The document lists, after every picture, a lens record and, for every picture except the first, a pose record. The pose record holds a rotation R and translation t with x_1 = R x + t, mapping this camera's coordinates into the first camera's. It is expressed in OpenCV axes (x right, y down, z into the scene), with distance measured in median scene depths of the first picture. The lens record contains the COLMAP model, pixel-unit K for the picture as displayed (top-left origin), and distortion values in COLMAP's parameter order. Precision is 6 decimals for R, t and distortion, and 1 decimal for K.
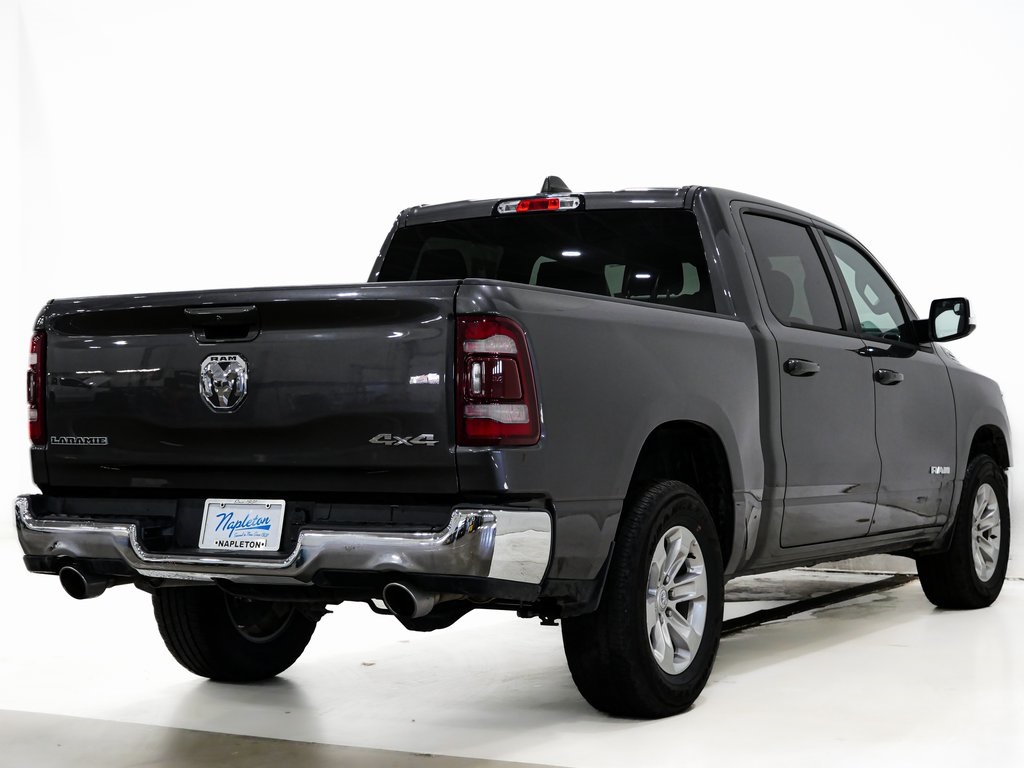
lens RADIAL K [[1711.2, 0, 511.5], [0, 1711.2, 386.7], [0, 0, 1]] dist [0.017832, 0.000000]
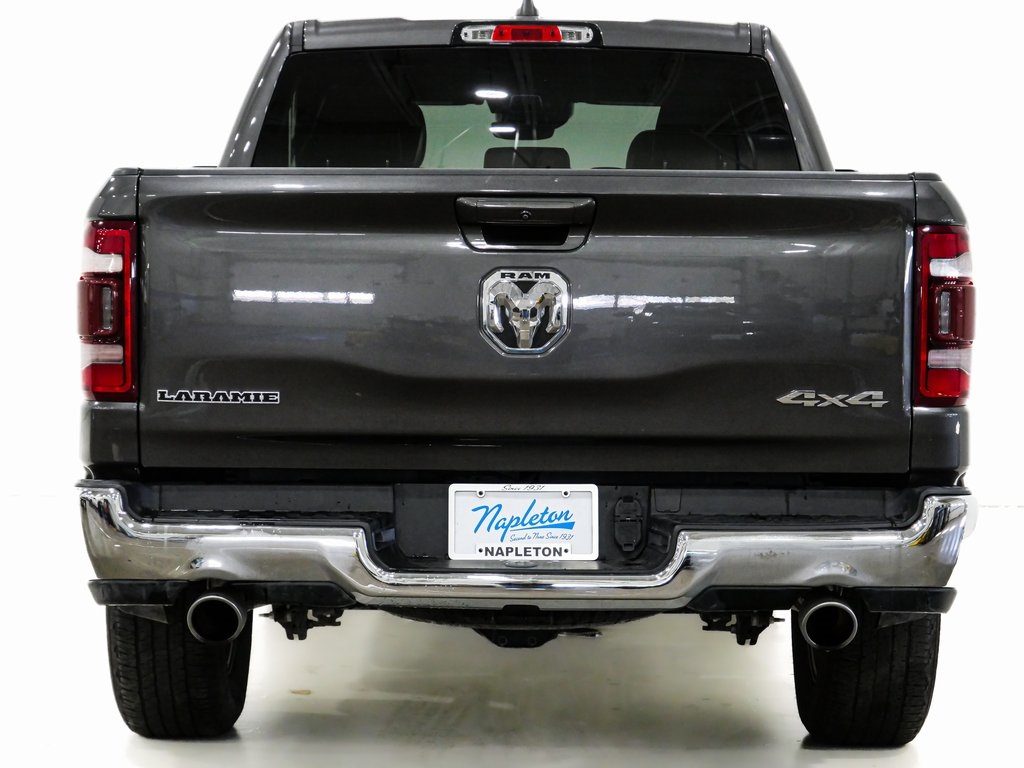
lens RADIAL K [[2234.3, 0, 511.9], [0, 2234.3, 382.7], [0, 0, 1]] dist [0.015112, 0.000000]
pose [[0.885412, -0.014985, 0.464566, -0.569833], [-0.018801, 0.997508, 0.068007, -0.033433], [-0.464428, -0.068949, 0.882923, 0.235606]]
